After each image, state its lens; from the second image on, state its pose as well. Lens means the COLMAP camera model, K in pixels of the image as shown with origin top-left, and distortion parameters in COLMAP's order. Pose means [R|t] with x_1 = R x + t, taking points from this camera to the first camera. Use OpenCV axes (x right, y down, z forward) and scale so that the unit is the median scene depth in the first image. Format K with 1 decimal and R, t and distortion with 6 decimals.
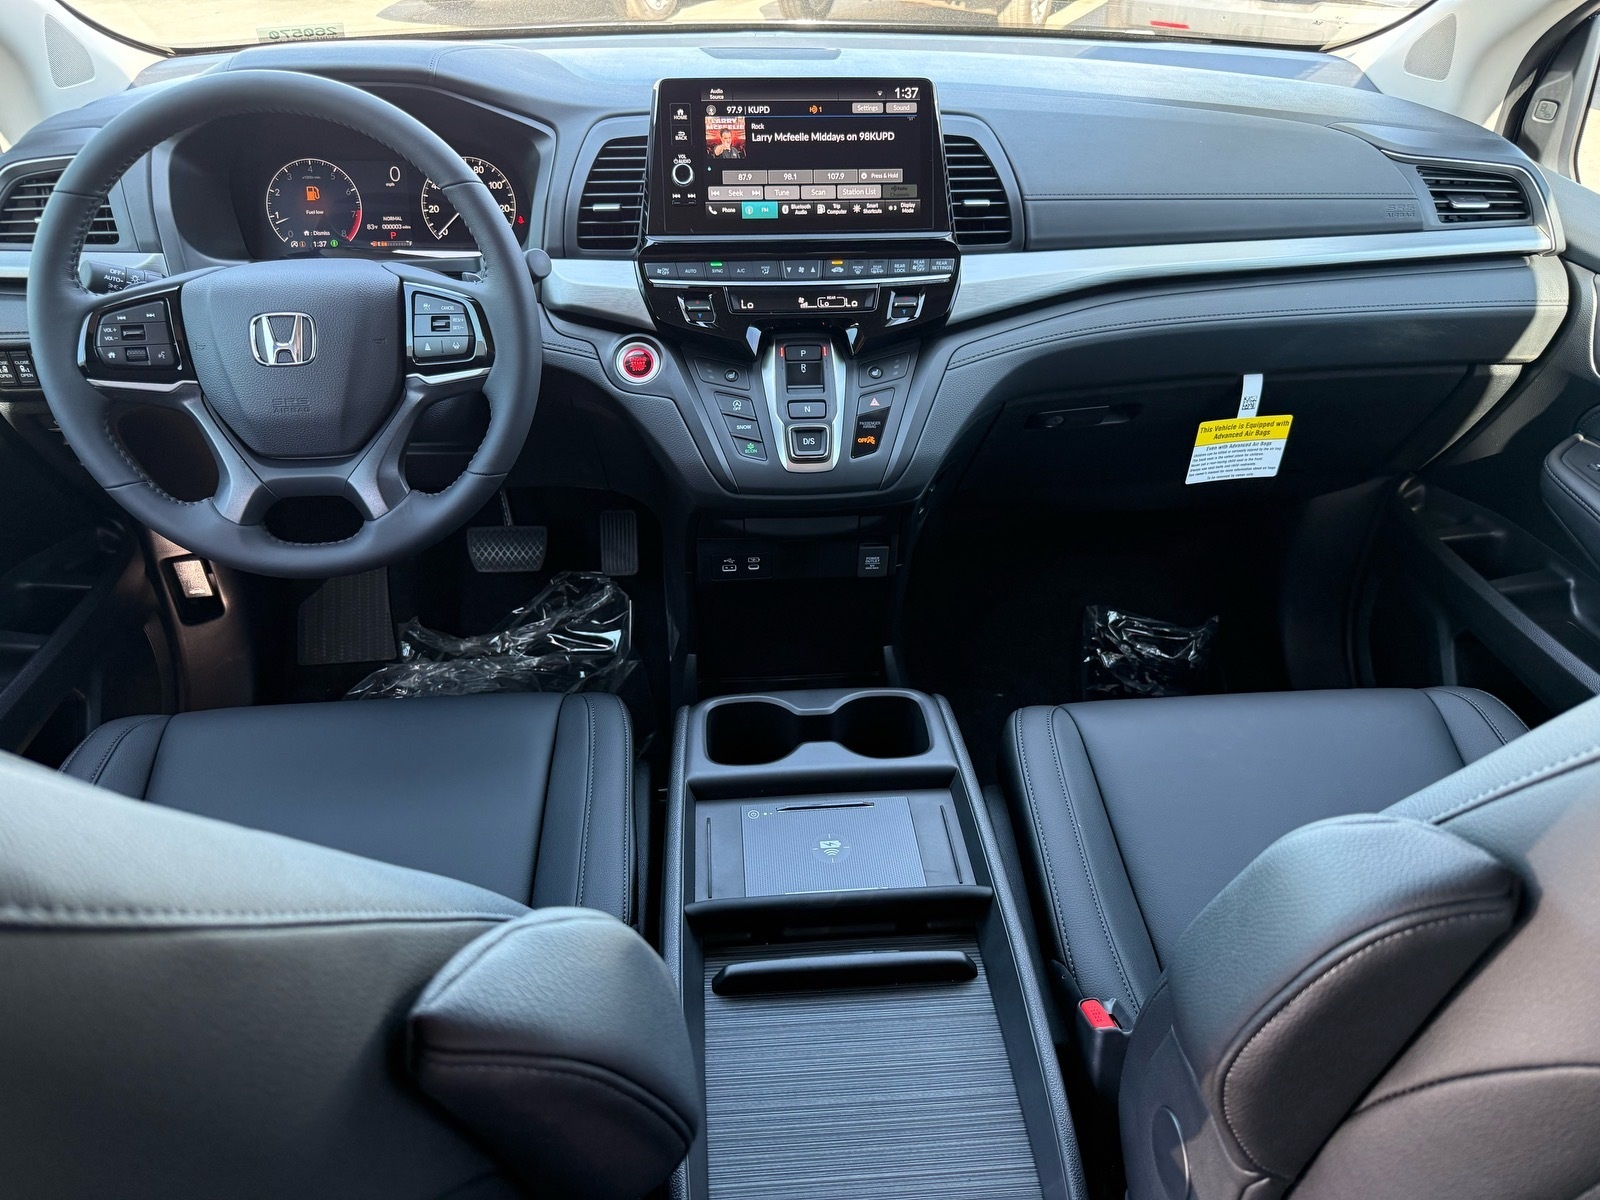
lens RADIAL K [[1098.2, 0, 766.5], [0, 1098.2, 603.2], [0, 0, 1]] dist [0.008864, -0.002951]
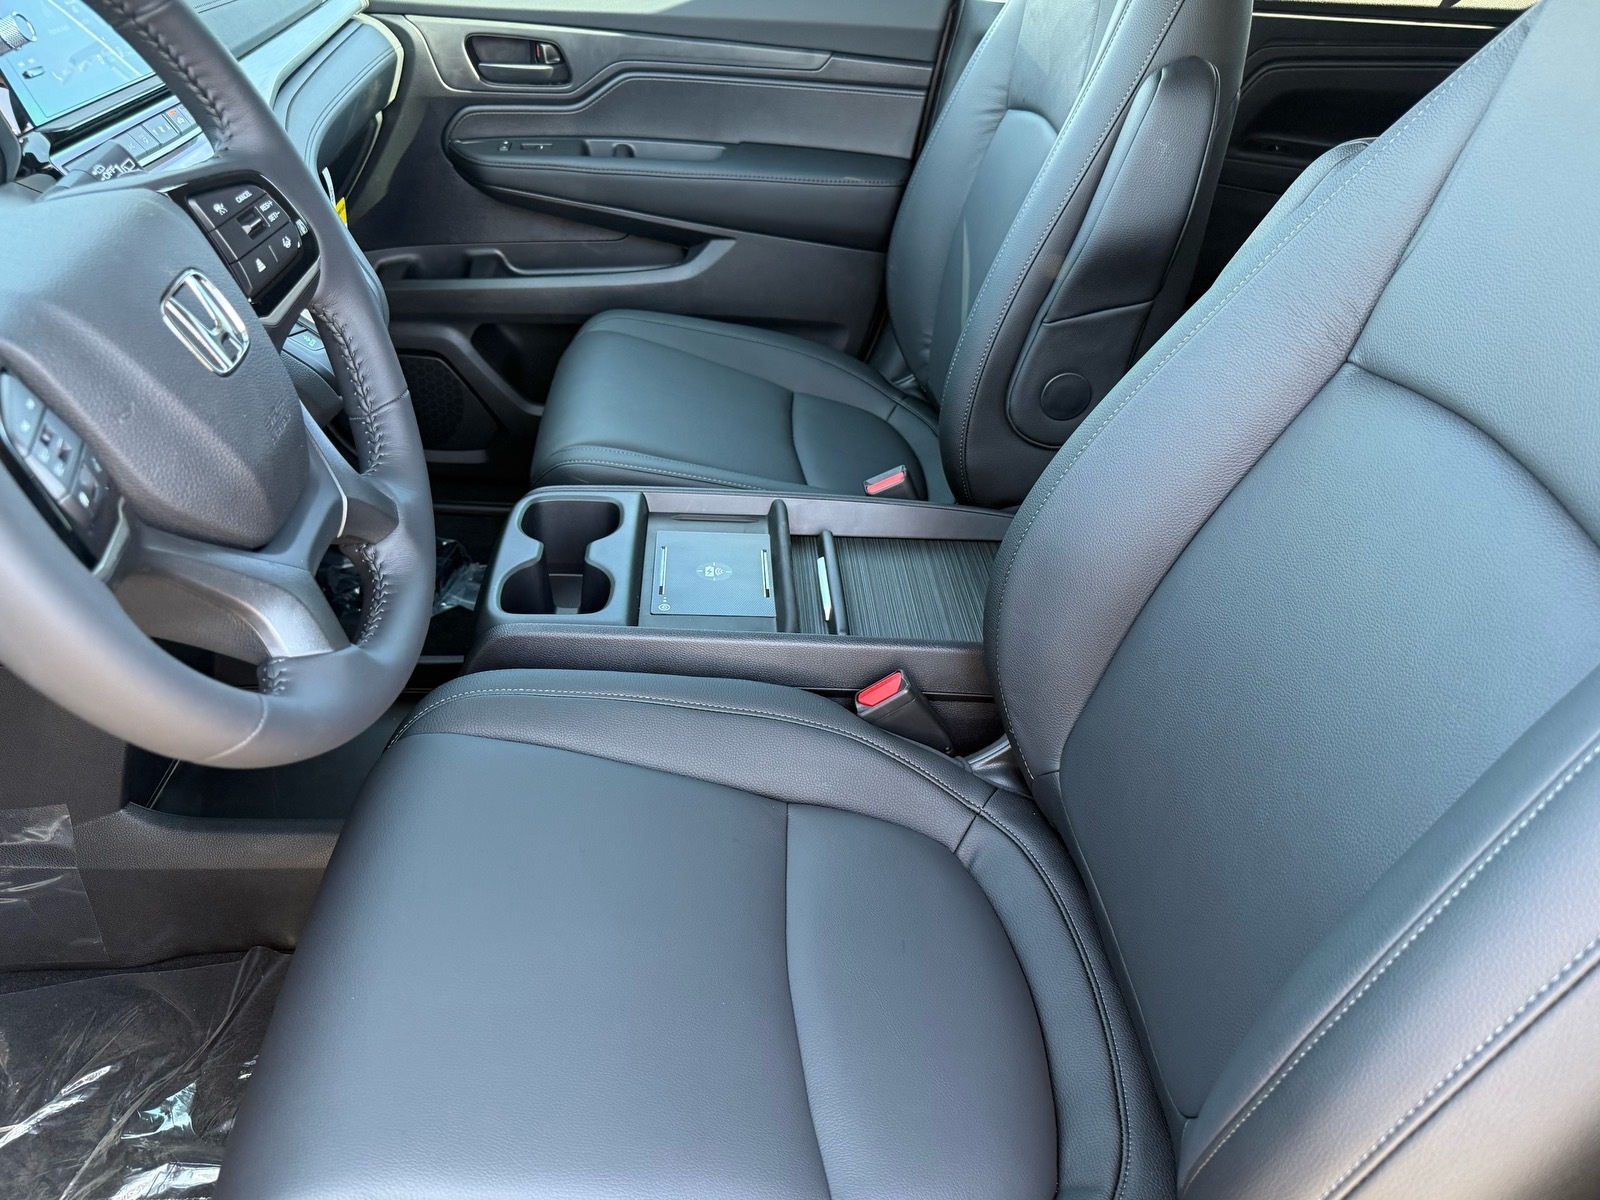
lens RADIAL K [[1273.2, 0, 800.0], [0, 1273.2, 600.0], [0, 0, 1]] dist [-0.004429, -0.013378]
pose [[0.025372, -0.524848, 0.850818, -0.888601], [0.536105, 0.725500, 0.431556, -0.216460], [-0.843770, 0.445178, 0.299781, 0.522426]]
